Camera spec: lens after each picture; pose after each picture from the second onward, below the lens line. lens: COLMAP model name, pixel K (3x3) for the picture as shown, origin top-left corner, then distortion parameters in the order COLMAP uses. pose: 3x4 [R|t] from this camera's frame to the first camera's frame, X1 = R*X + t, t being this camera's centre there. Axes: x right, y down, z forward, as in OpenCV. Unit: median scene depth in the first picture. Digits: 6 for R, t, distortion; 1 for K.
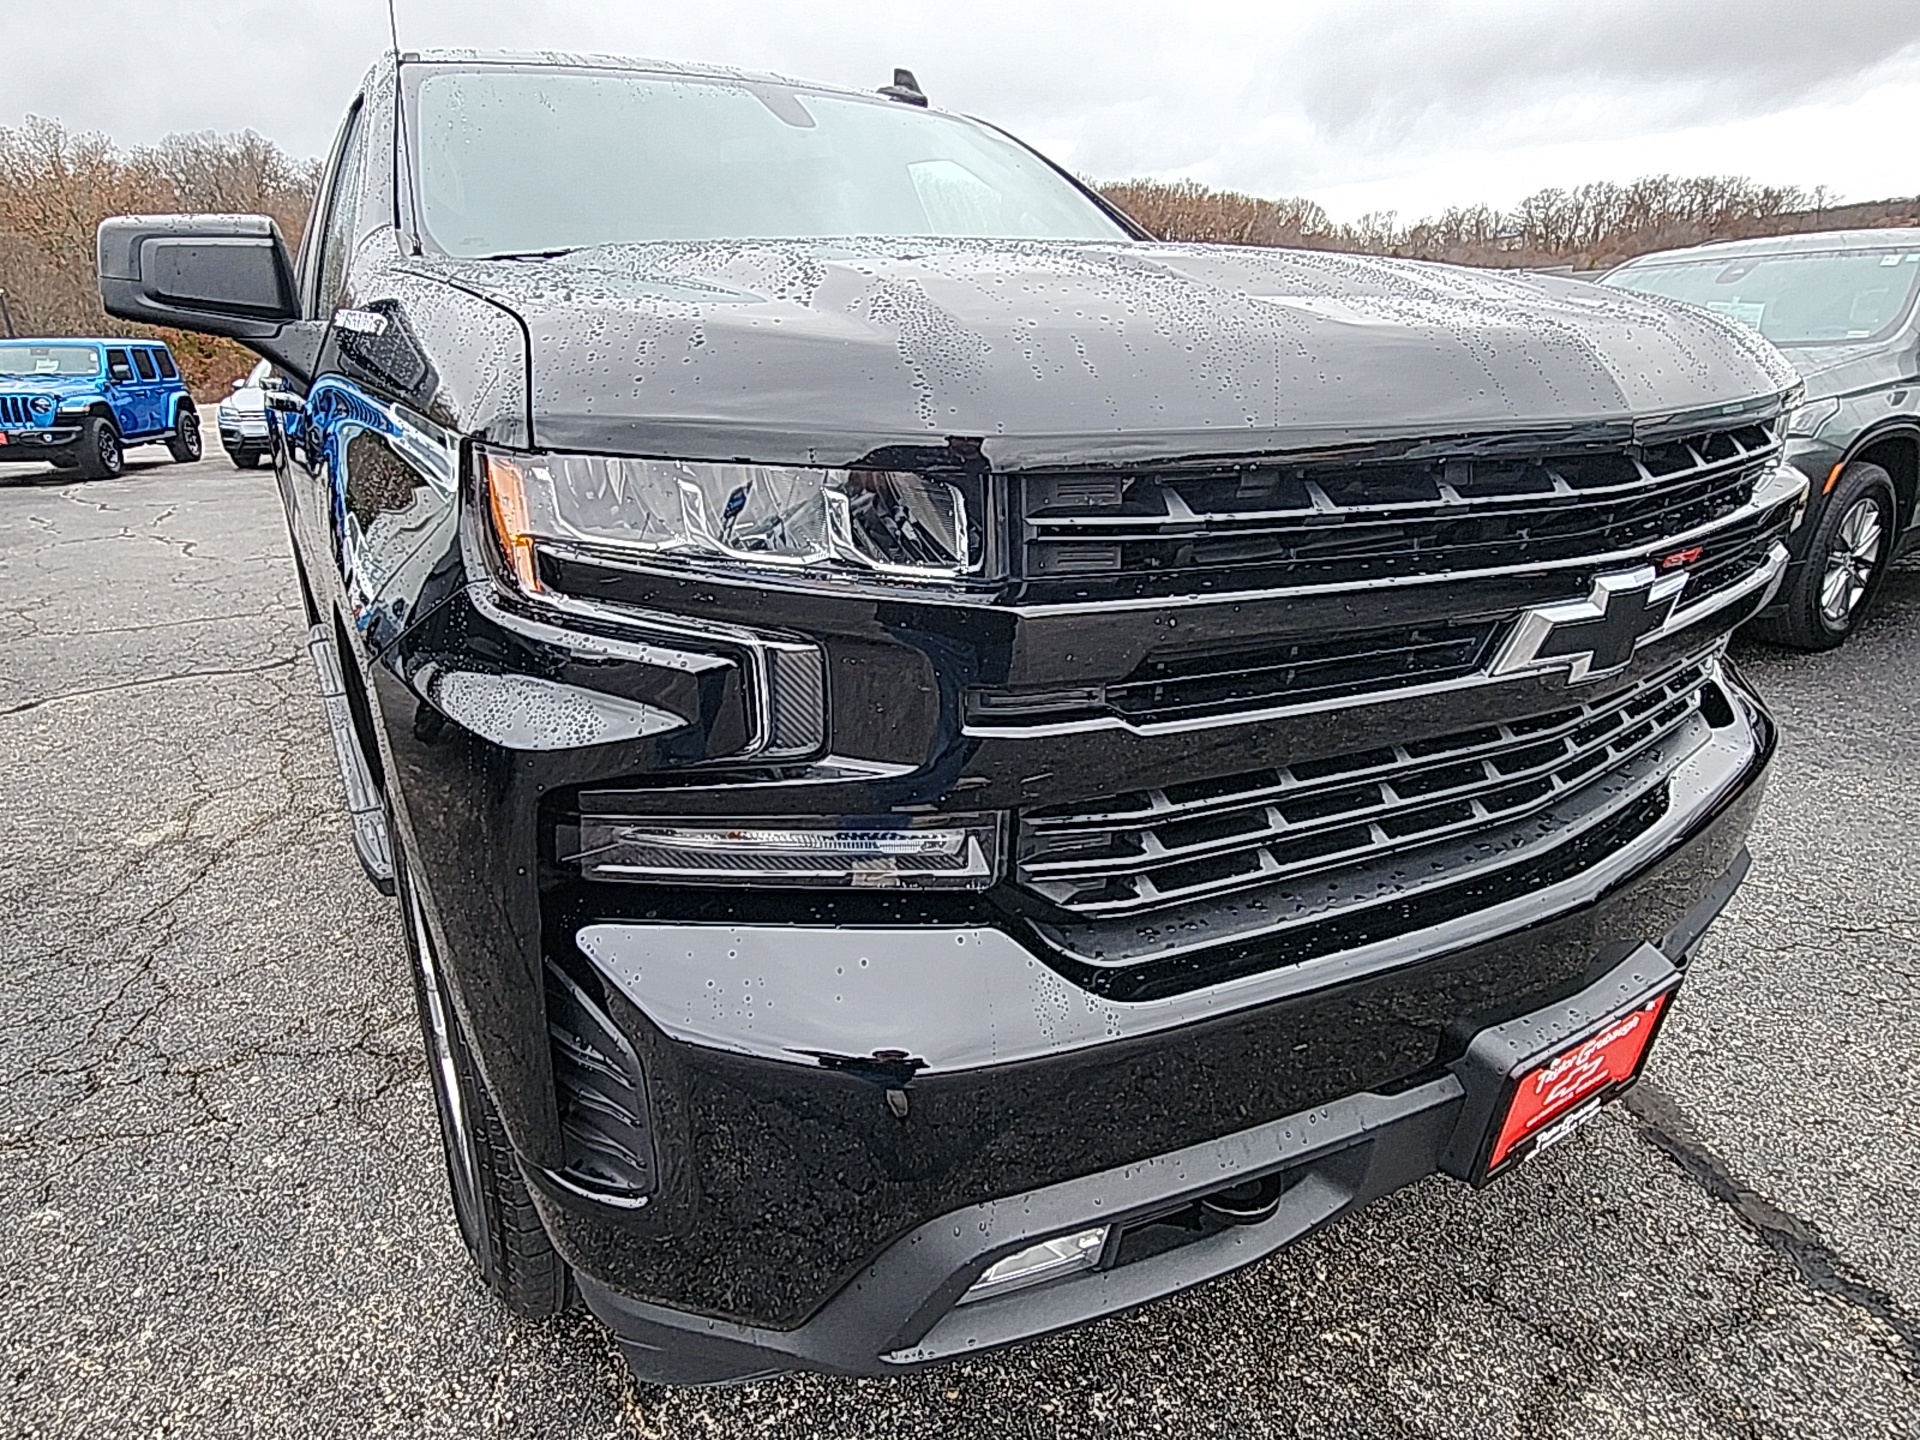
lens RADIAL K [[1069.2, 0, 942.4], [0, 1069.2, 707.8], [0, 0, 1]] dist [-0.005452, 0.002676]
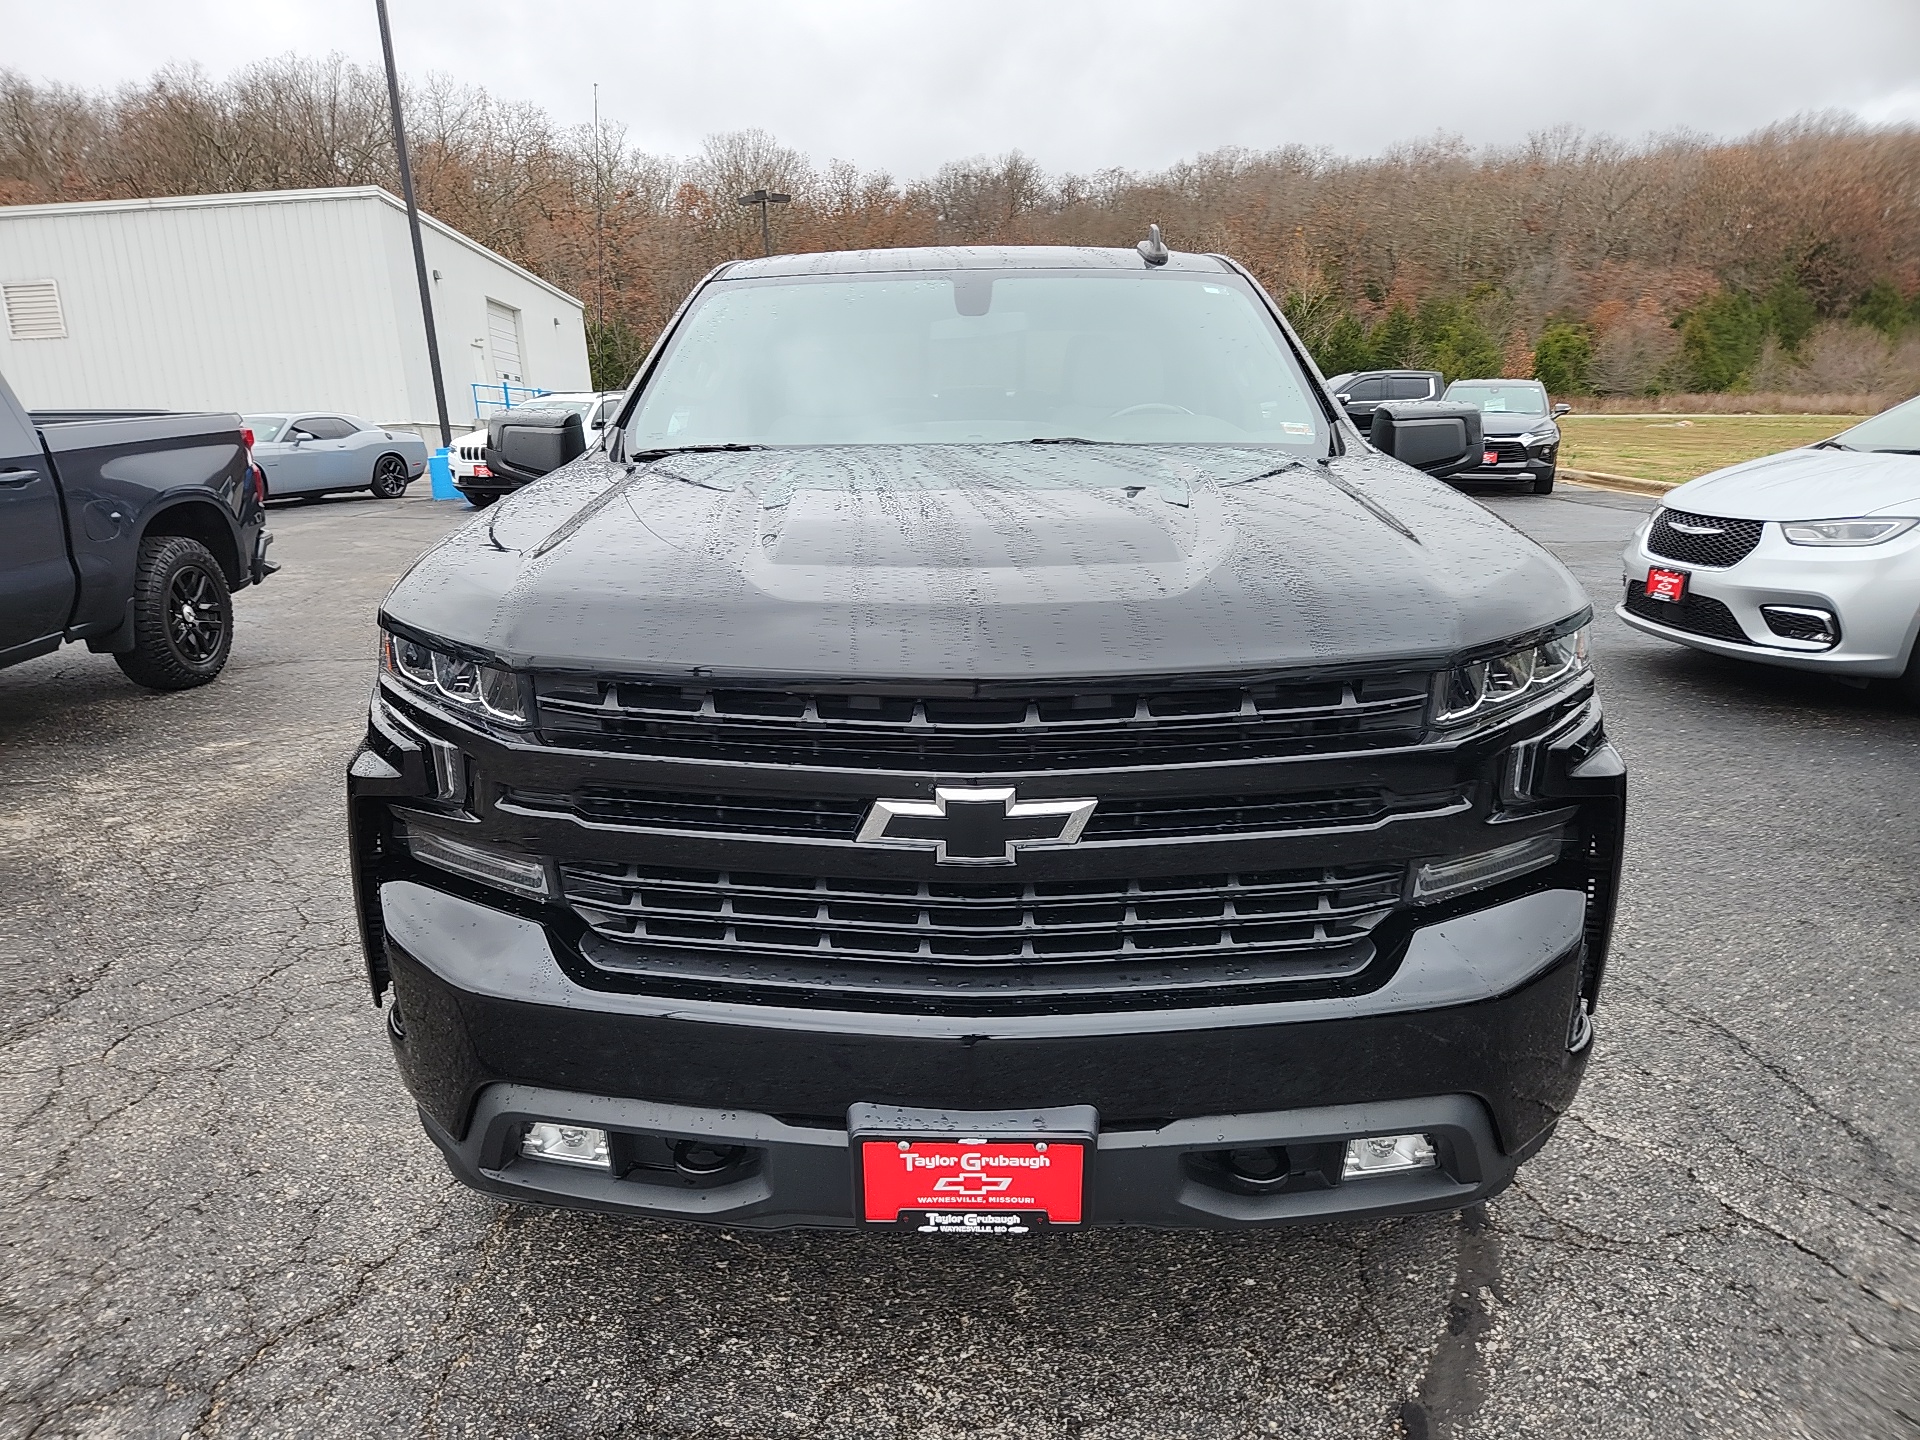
lens RADIAL K [[1276.8, 0, 947.0], [0, 1276.8, 714.4], [0, 0, 1]] dist [0.033386, -0.012521]
pose [[0.836638, 0.147315, -0.527575, 1.382561], [-0.177815, 0.984038, -0.007209, -0.192720], [0.518092, 0.099842, 0.849478, -0.372942]]
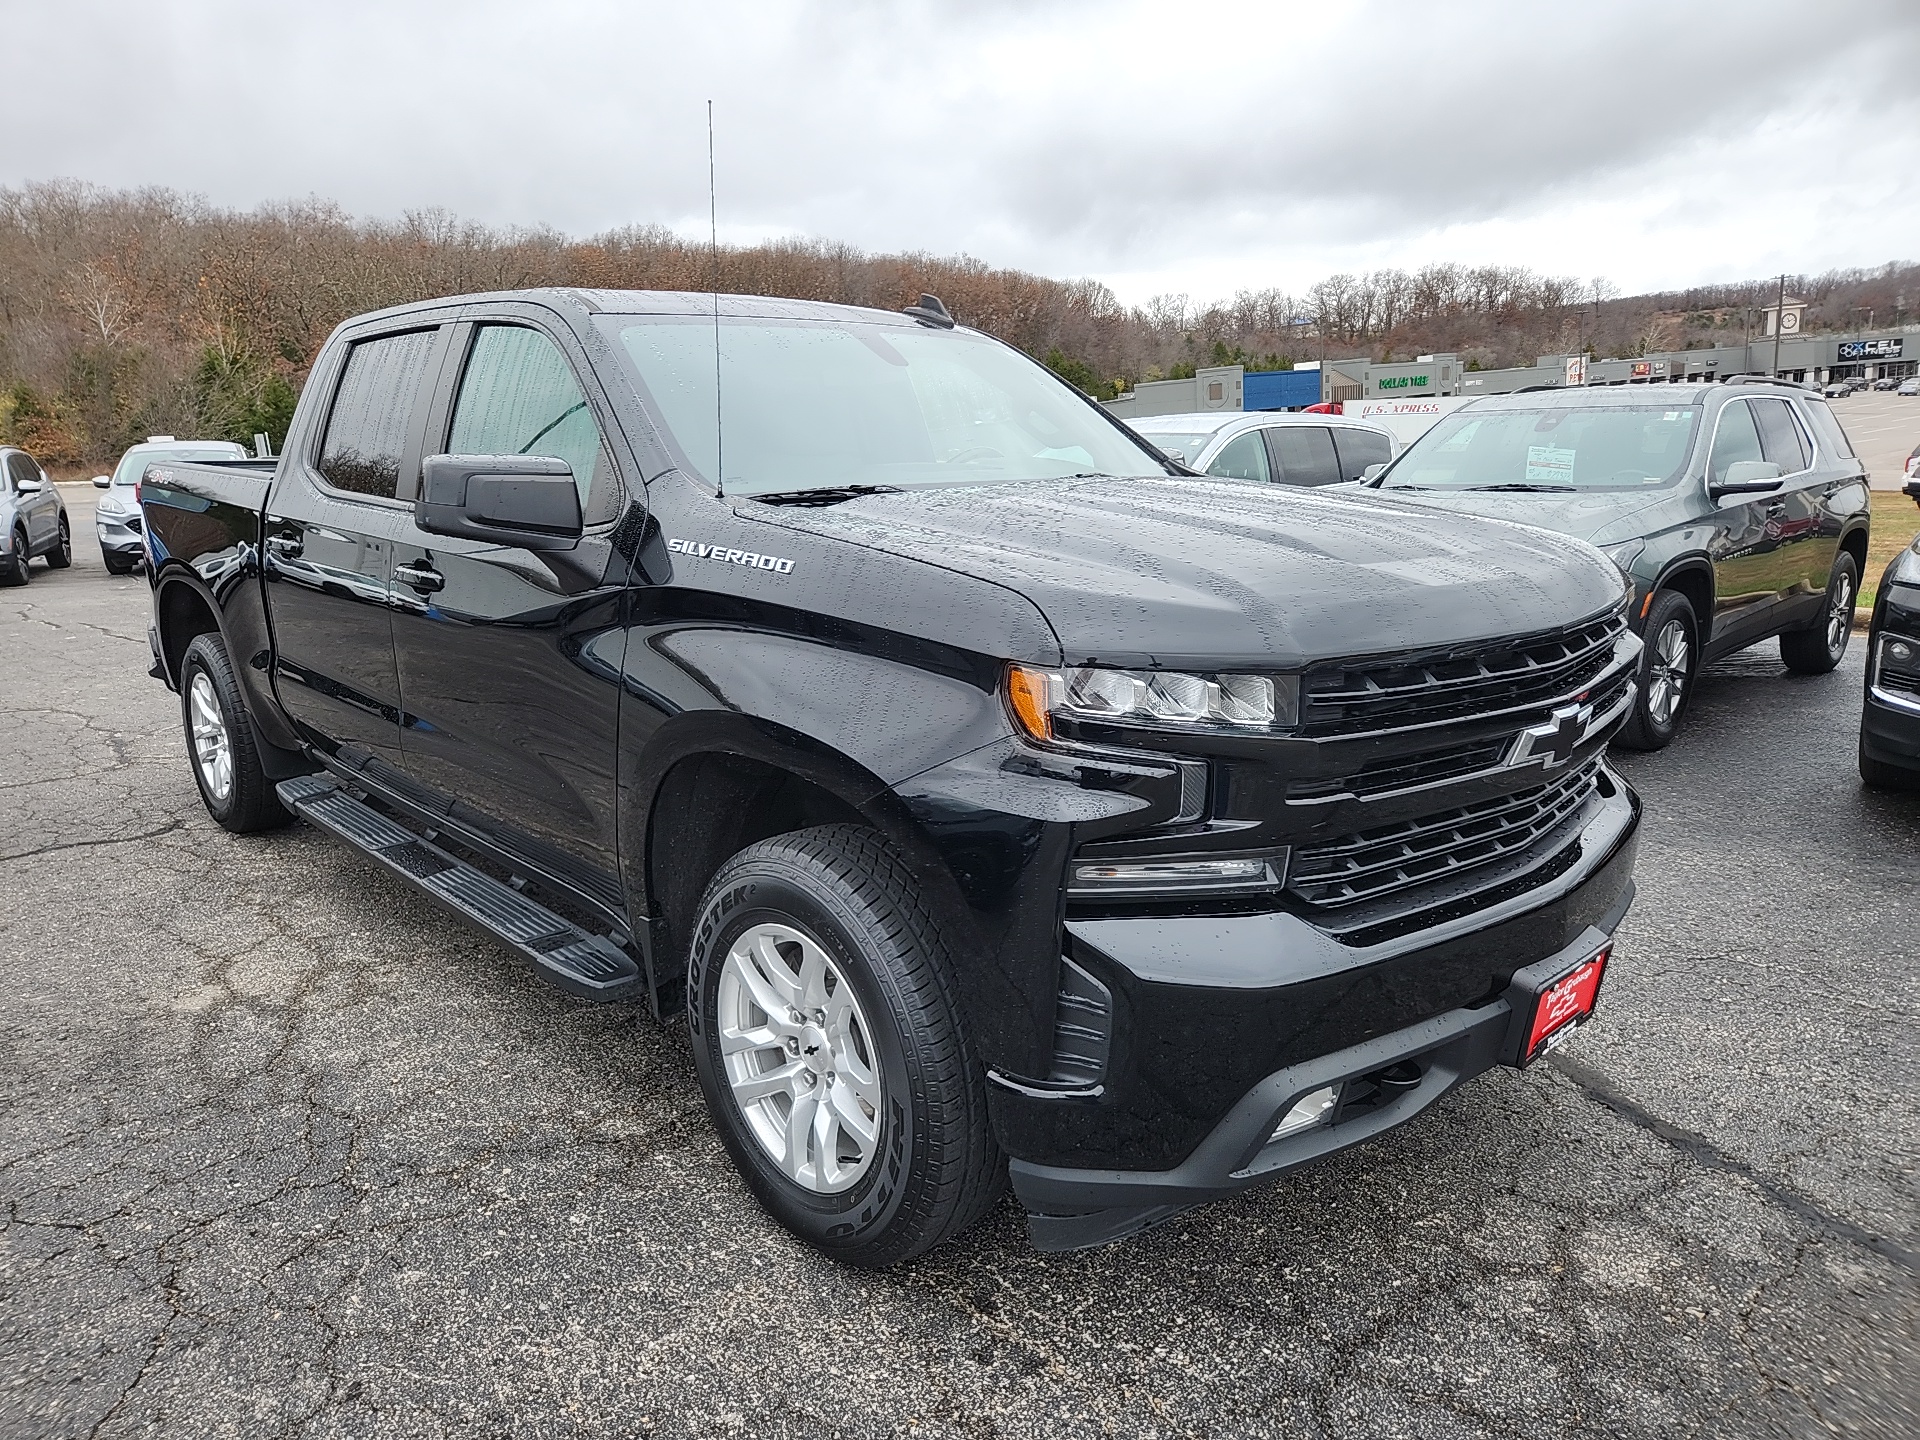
lens RADIAL K [[1276.8, 0, 949.6], [0, 1276.8, 721.3], [0, 0, 1]] dist [0.033386, -0.012521]
pose [[0.980735, -0.033091, 0.192520, -0.794955], [0.053280, 0.993494, -0.100650, 0.059992], [-0.187937, 0.108968, 0.976118, -0.921446]]
